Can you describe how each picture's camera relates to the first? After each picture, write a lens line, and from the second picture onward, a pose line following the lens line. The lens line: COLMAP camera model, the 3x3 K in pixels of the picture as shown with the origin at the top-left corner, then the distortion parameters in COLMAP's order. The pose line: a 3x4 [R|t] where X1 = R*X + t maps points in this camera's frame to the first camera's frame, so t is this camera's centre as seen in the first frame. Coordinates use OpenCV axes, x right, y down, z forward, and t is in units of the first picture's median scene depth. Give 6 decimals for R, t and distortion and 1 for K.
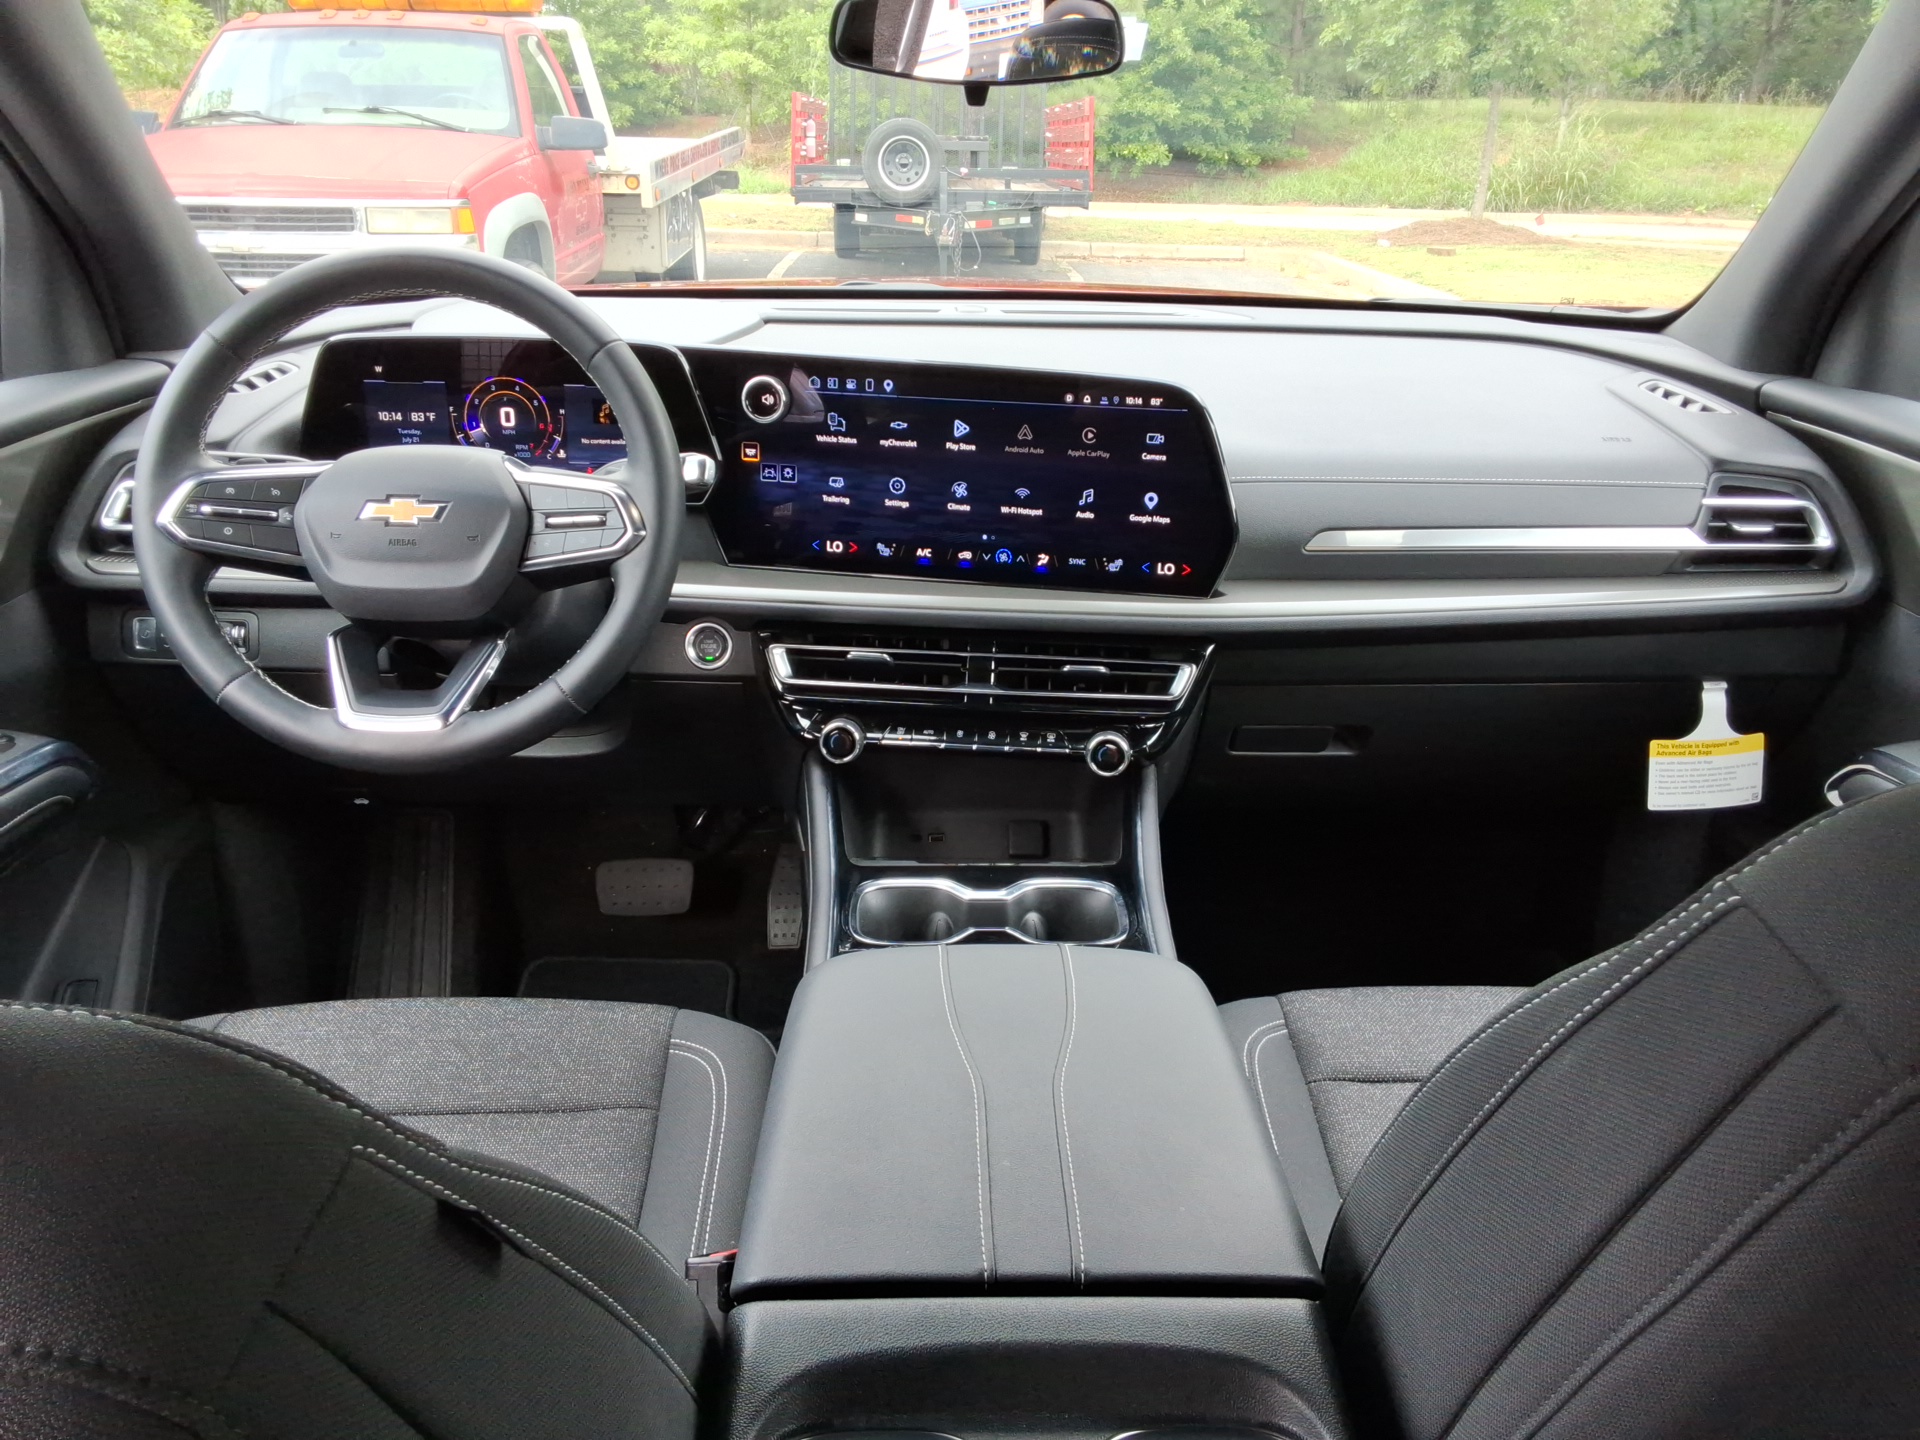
lens RADIAL K [[1547.3, 0, 998.2], [0, 1547.3, 694.8], [0, 0, 1]] dist [0.098749, -0.160686]
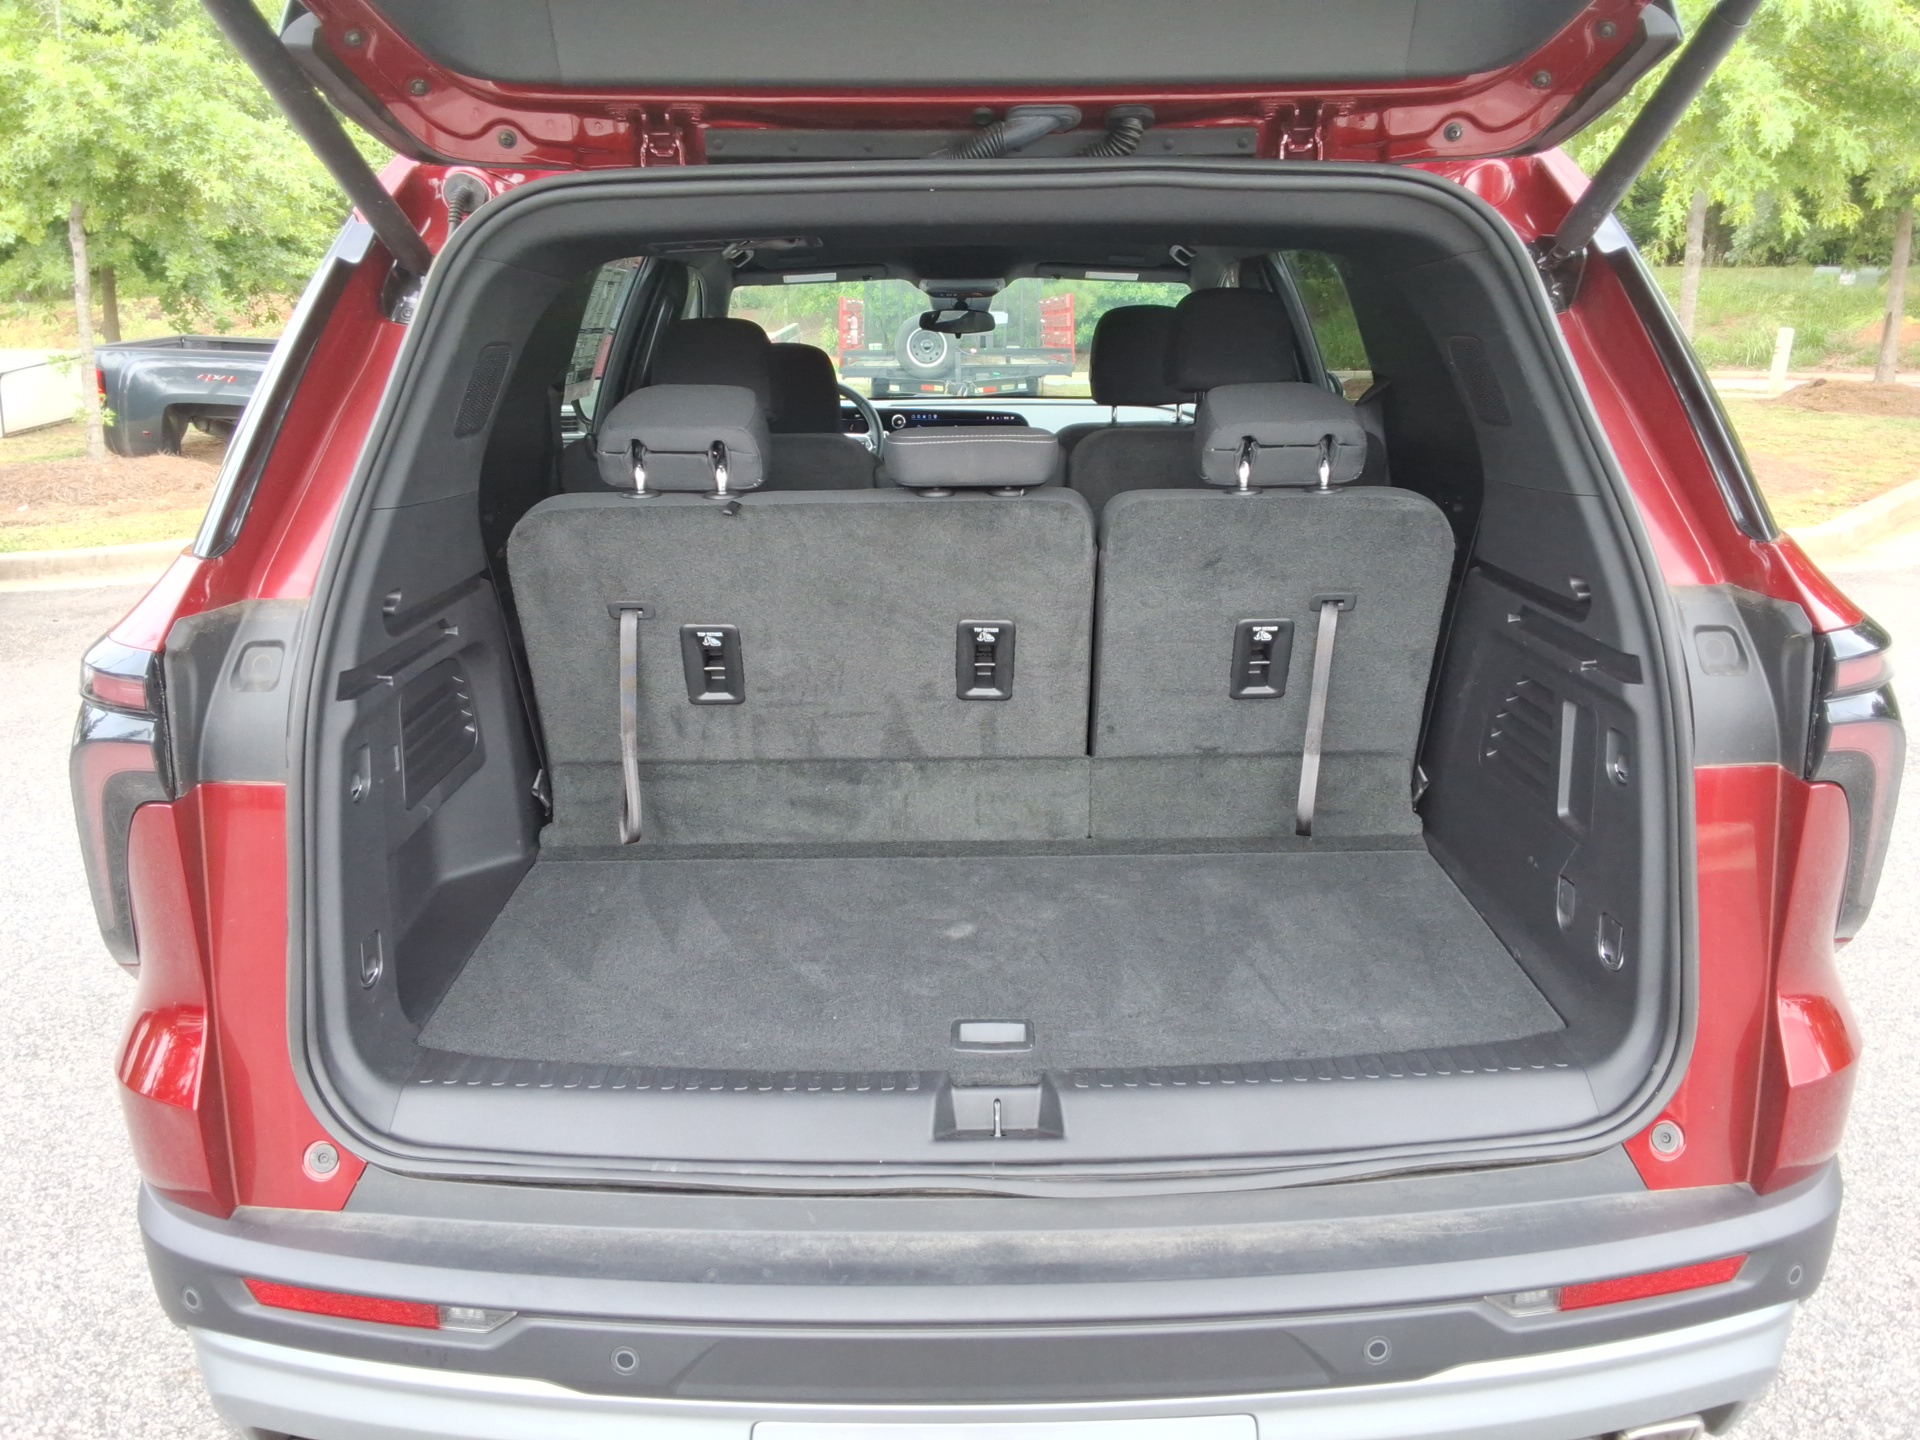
lens RADIAL K [[1547.3, 0, 972.0], [0, 1547.3, 719.1], [0, 0, 1]] dist [0.098749, -0.160686]
pose [[0.999275, -0.022846, -0.030469, 0.086900], [0.020049, 0.995816, -0.089150, 0.806378], [0.032379, 0.088474, 0.995552, -2.471847]]
